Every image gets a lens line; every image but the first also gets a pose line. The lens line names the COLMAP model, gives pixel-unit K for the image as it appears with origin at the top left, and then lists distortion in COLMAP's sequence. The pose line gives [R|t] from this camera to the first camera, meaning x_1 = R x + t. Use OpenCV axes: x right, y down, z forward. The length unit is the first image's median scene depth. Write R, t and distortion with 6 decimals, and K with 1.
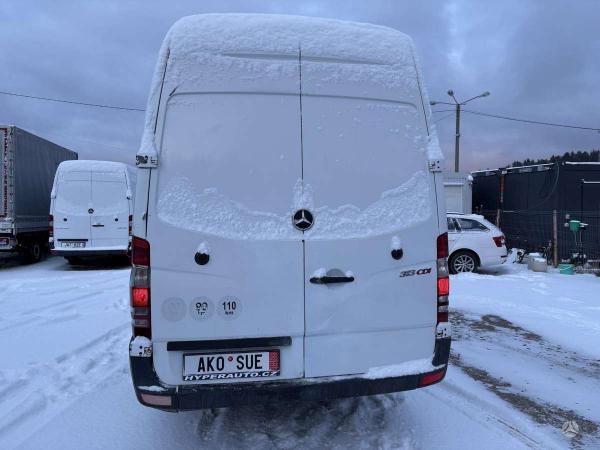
lens RADIAL K [[440.4, 0, 302.4], [0, 440.4, 226.4], [0, 0, 1]] dist [0.066988, -0.077873]
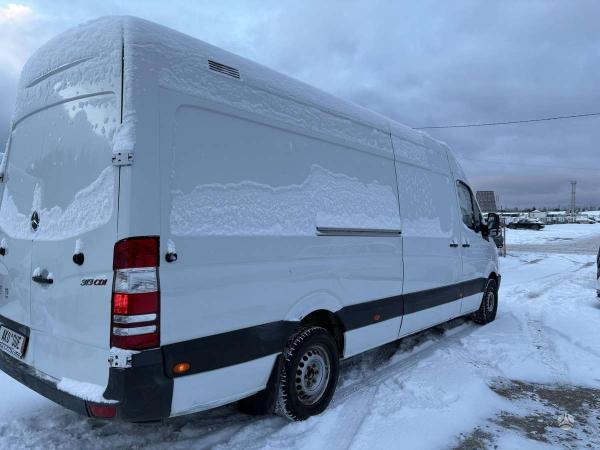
lens RADIAL K [[452.9, 0, 302.0], [0, 452.9, 222.2], [0, 0, 1]] dist [0.078754, -0.083832]
pose [[0.641272, 0.003817, -0.767304, 1.261138], [-0.035436, 0.999068, -0.024646, -0.007470], [0.766495, 0.042995, 0.640809, 0.754648]]
